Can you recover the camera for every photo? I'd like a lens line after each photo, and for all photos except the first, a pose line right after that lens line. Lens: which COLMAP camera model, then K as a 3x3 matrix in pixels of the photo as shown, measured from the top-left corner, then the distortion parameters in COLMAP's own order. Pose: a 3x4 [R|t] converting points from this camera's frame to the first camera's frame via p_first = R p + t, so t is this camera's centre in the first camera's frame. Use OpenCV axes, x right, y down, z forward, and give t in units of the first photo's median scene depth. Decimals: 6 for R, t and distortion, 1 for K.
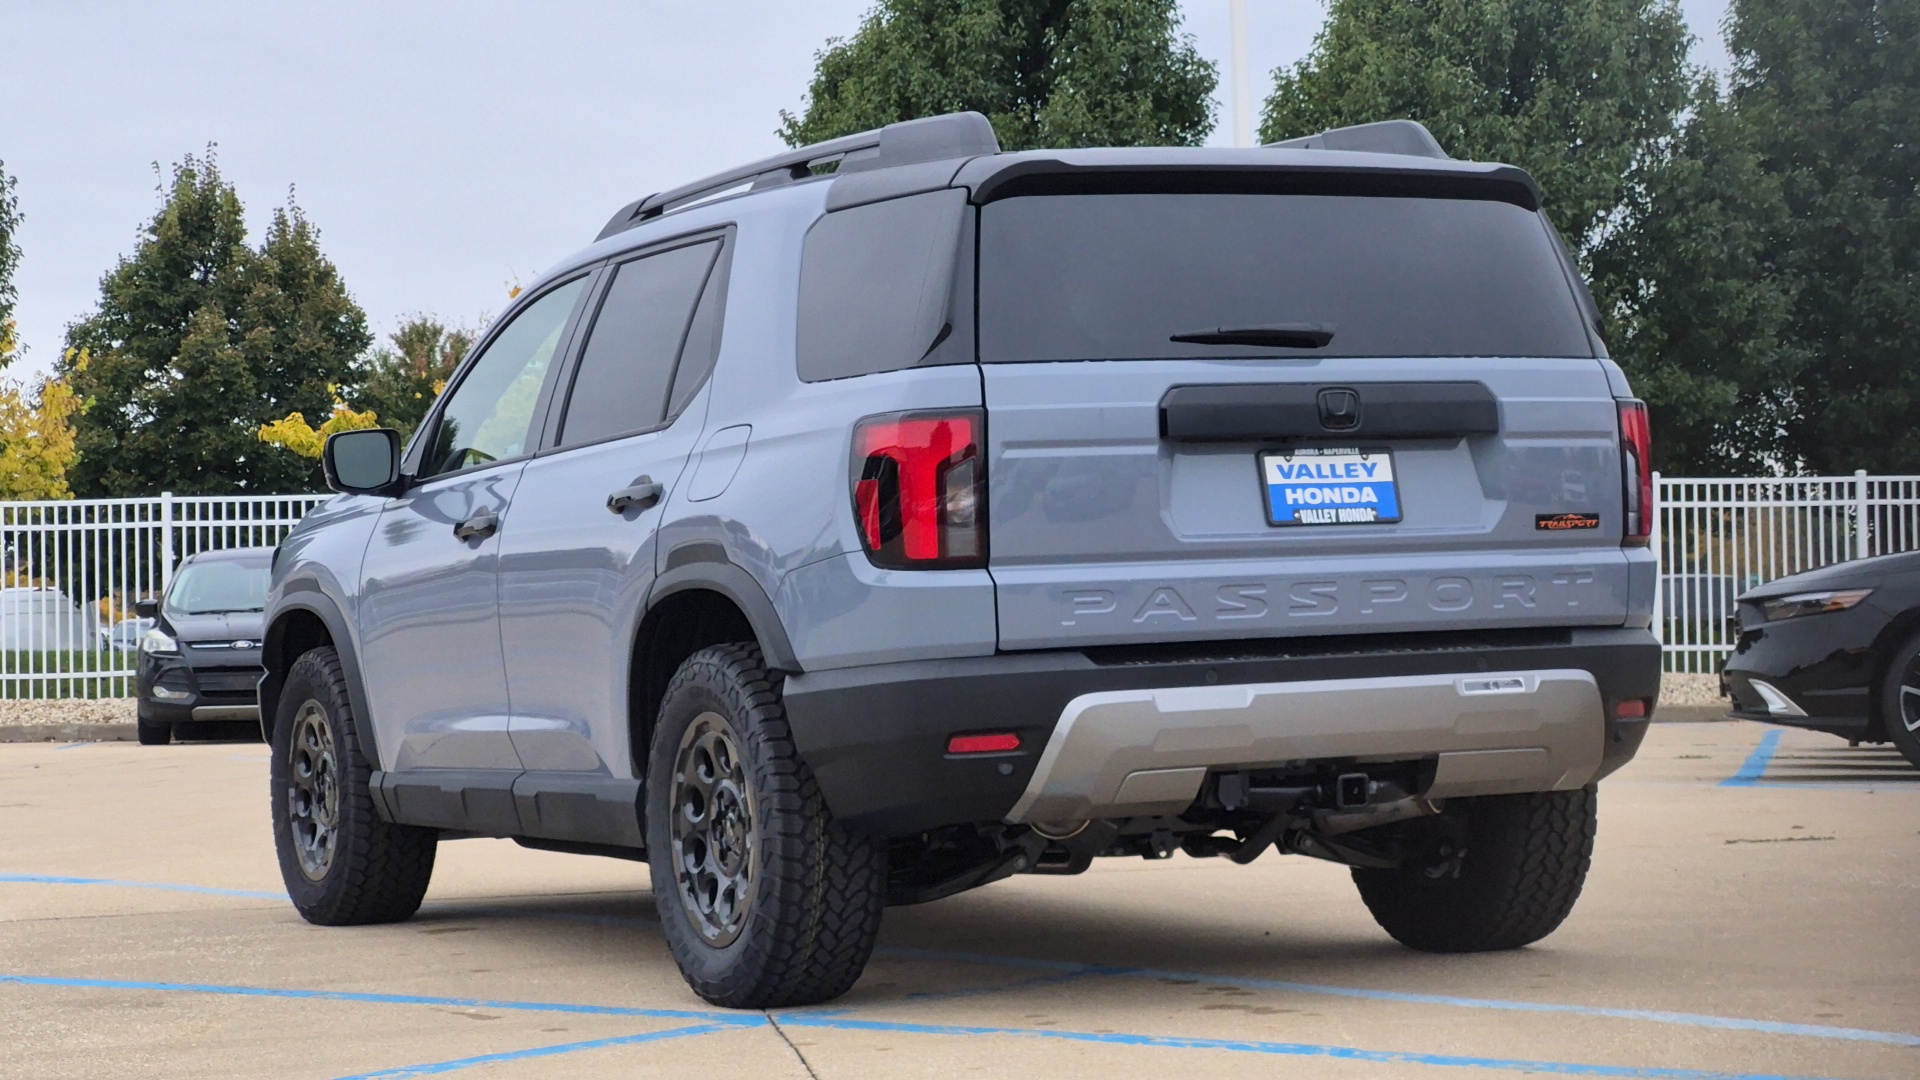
lens RADIAL K [[4140.5, 0, 956.3], [0, 4140.5, 543.6], [0, 0, 1]] dist [-0.005727, 0.000000]
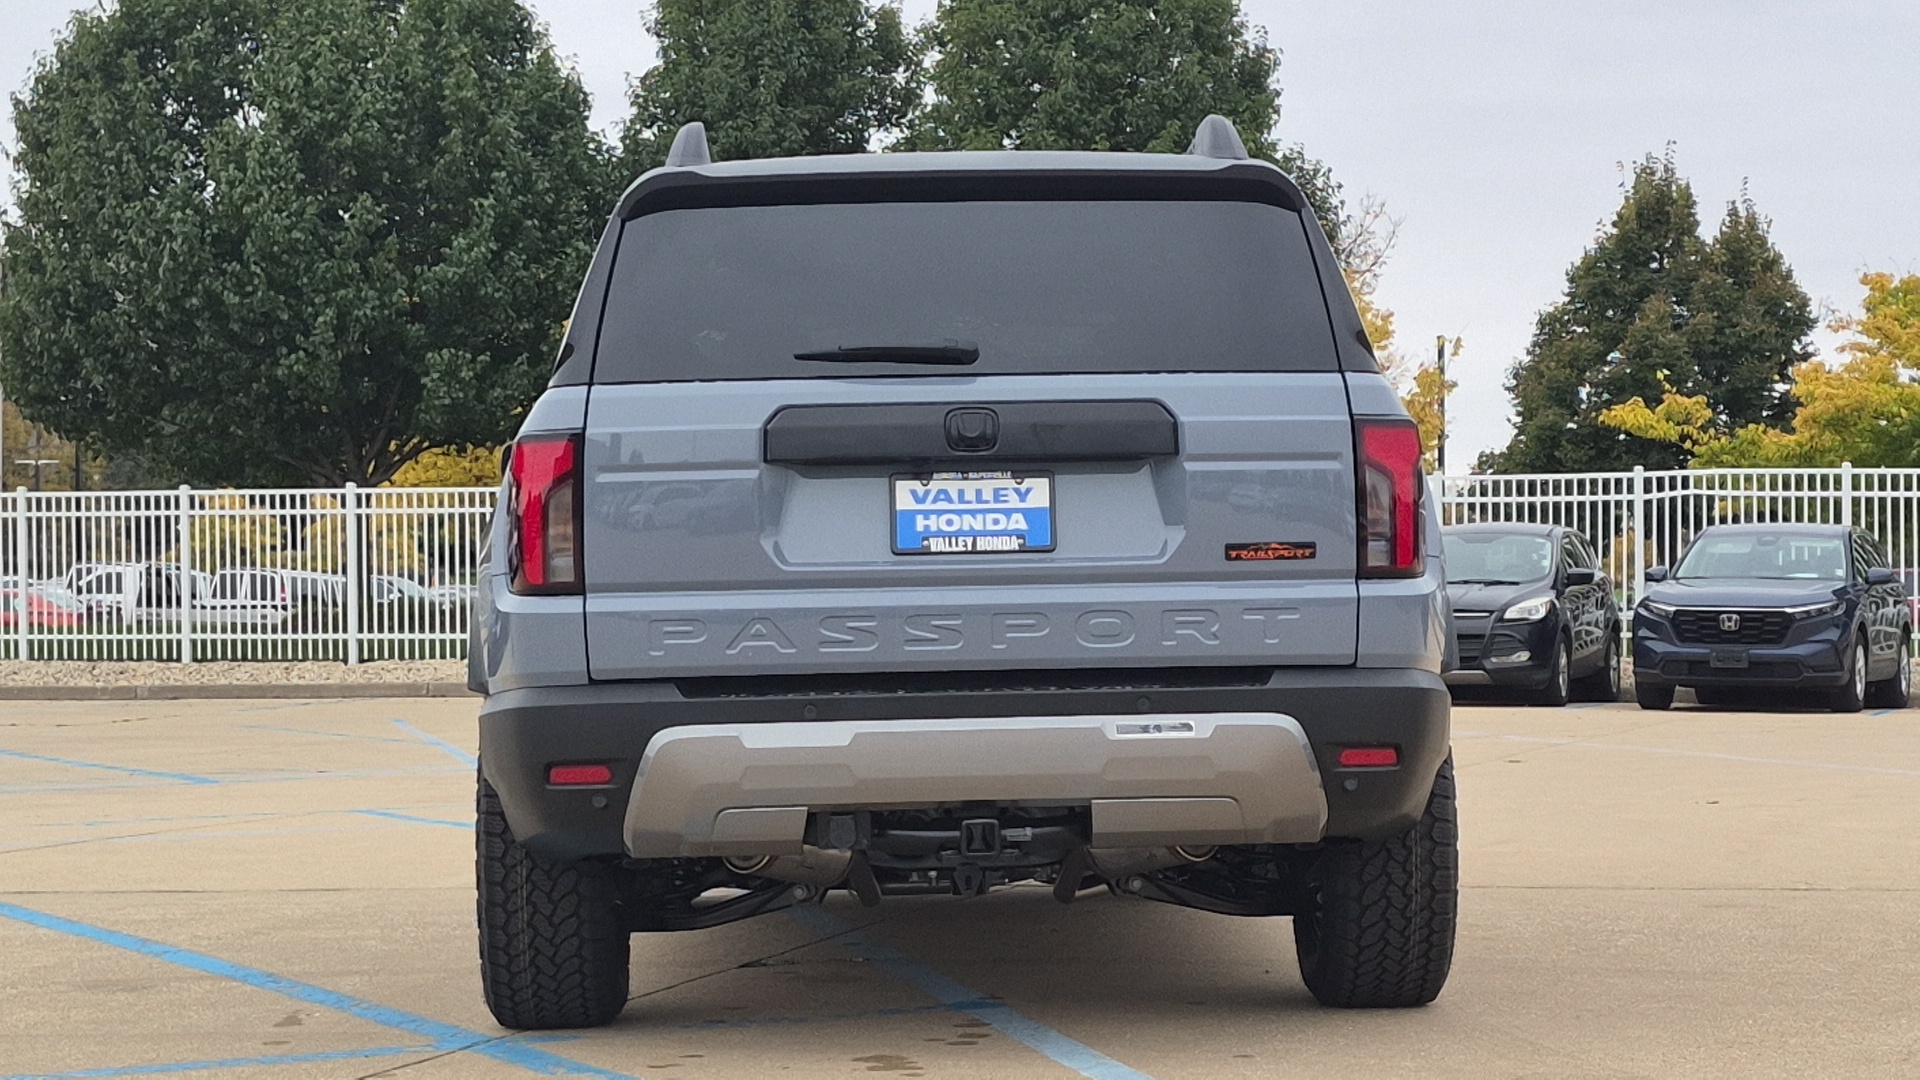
lens RADIAL K [[3799.7, 0, 1027.9], [0, 3799.7, 603.4], [0, 0, 1]] dist [0.100223, 0.000000]
pose [[0.925545, 0.017469, -0.378234, 0.422408], [-0.008192, 0.999625, 0.026122, -0.015634], [0.378549, -0.021079, 0.925341, 0.203315]]
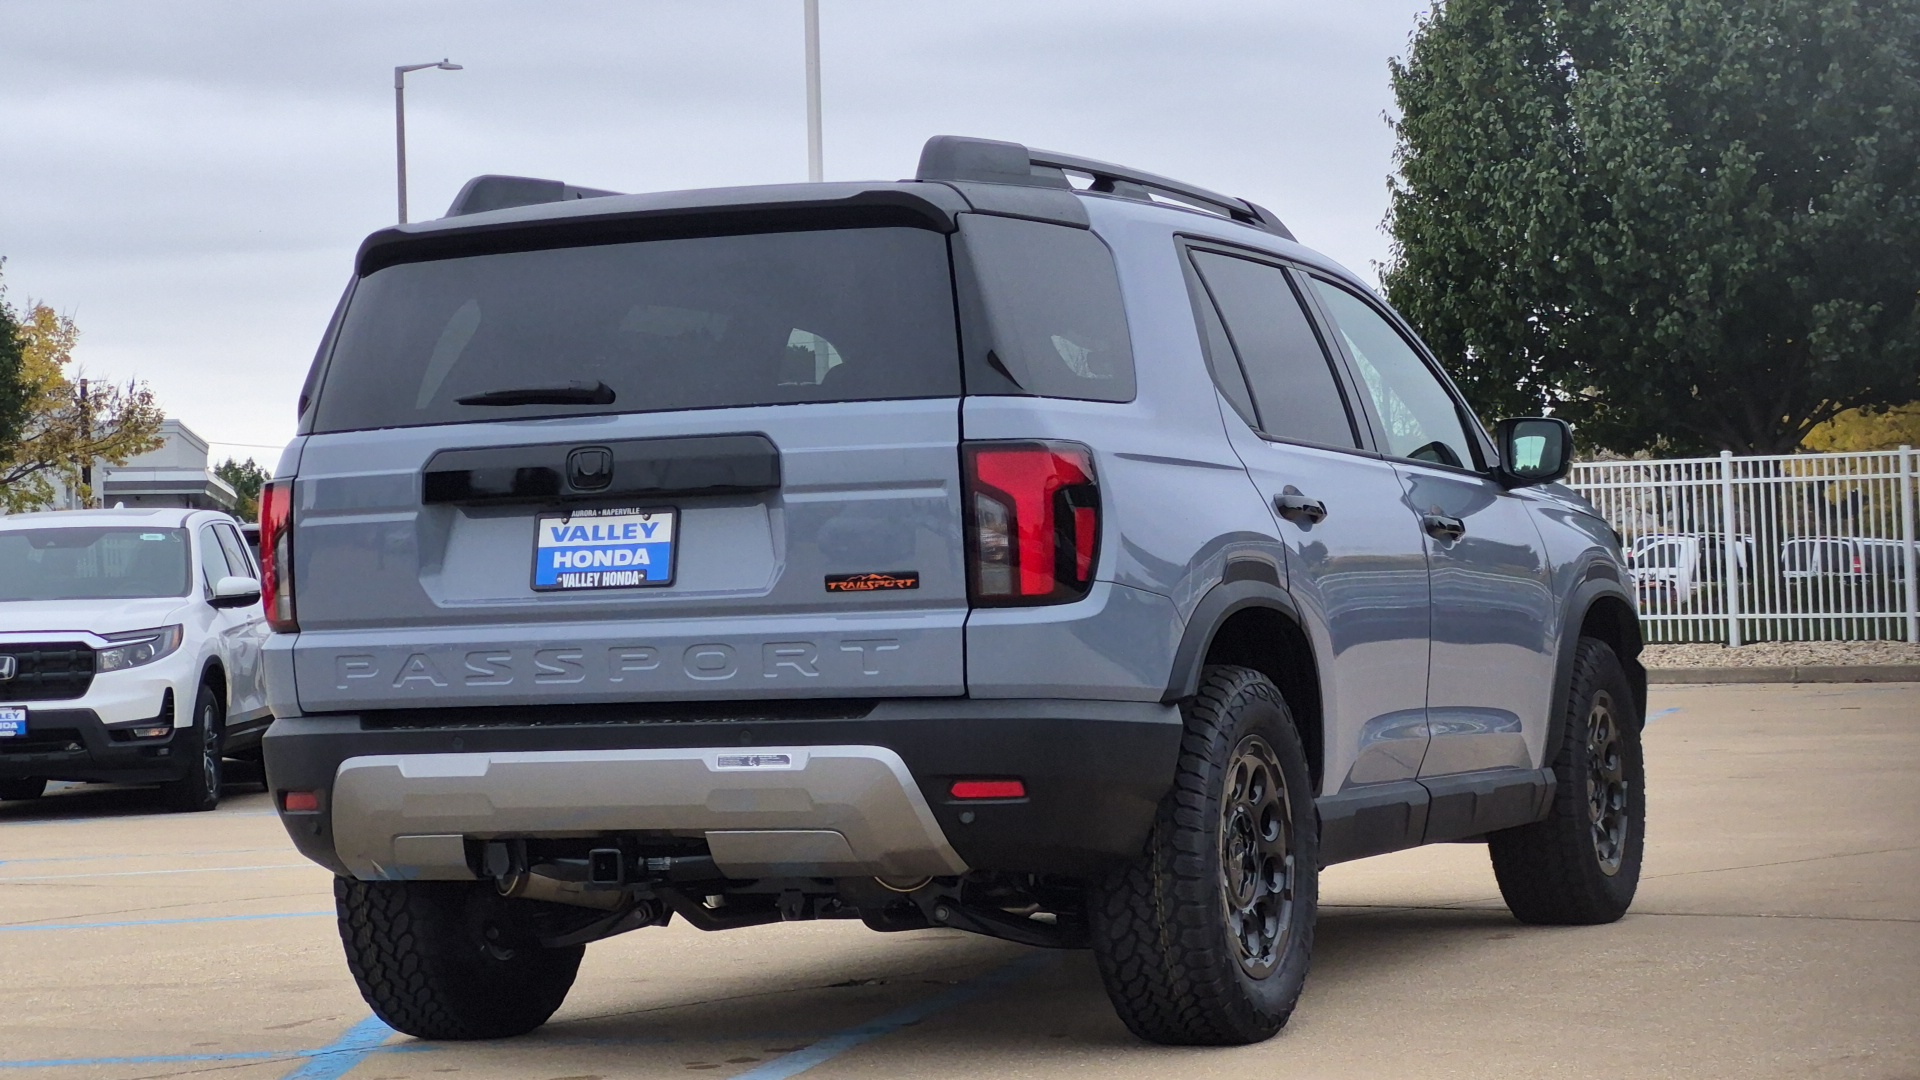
lens RADIAL K [[4175.0, 0, 960.0], [0, 4175.0, 535.4], [0, 0, 1]] dist [-0.040842, 0.000000]
pose [[0.668951, -0.002584, -0.743302, 0.853626], [0.020655, 0.999672, 0.015113, -0.029400], [0.743020, -0.025463, 0.668785, 0.407398]]
